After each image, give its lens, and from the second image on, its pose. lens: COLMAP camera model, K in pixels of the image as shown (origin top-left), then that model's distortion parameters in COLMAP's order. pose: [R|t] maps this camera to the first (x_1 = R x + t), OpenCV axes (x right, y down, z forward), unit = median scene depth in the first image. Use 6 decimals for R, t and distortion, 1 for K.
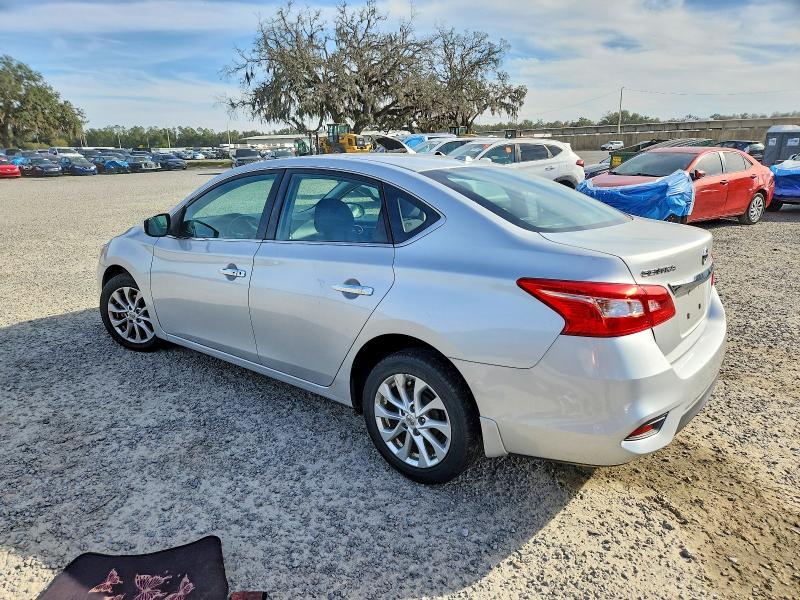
lens RADIAL K [[690.9, 0, 389.7], [0, 690.9, 300.2], [0, 0, 1]] dist [0.005197, -0.017045]
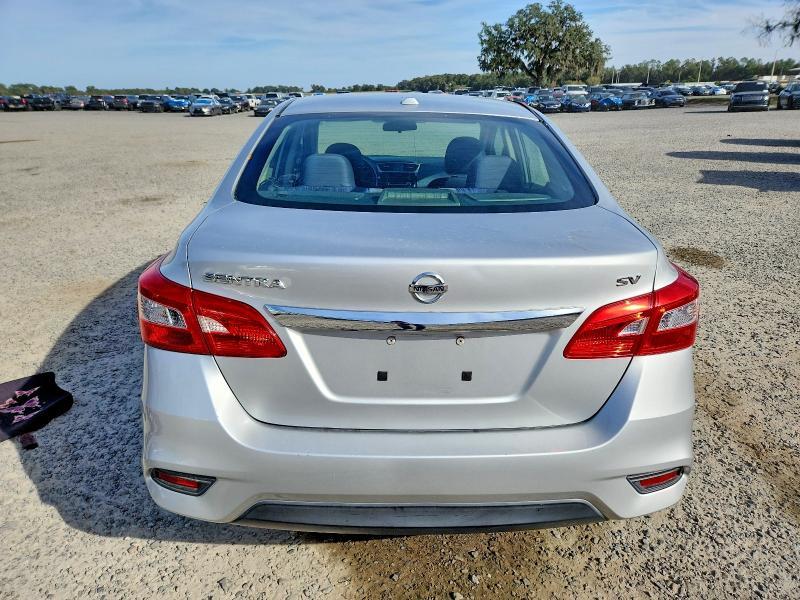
lens RADIAL K [[640.2, 0, 400.0], [0, 640.2, 300.0], [0, 0, 1]] dist [0.086378, -0.109025]
pose [[0.527309, 0.253668, -0.810924, 0.275839], [-0.165782, 0.966768, 0.194617, -0.047644], [0.833344, 0.031813, 0.551839, 0.221605]]
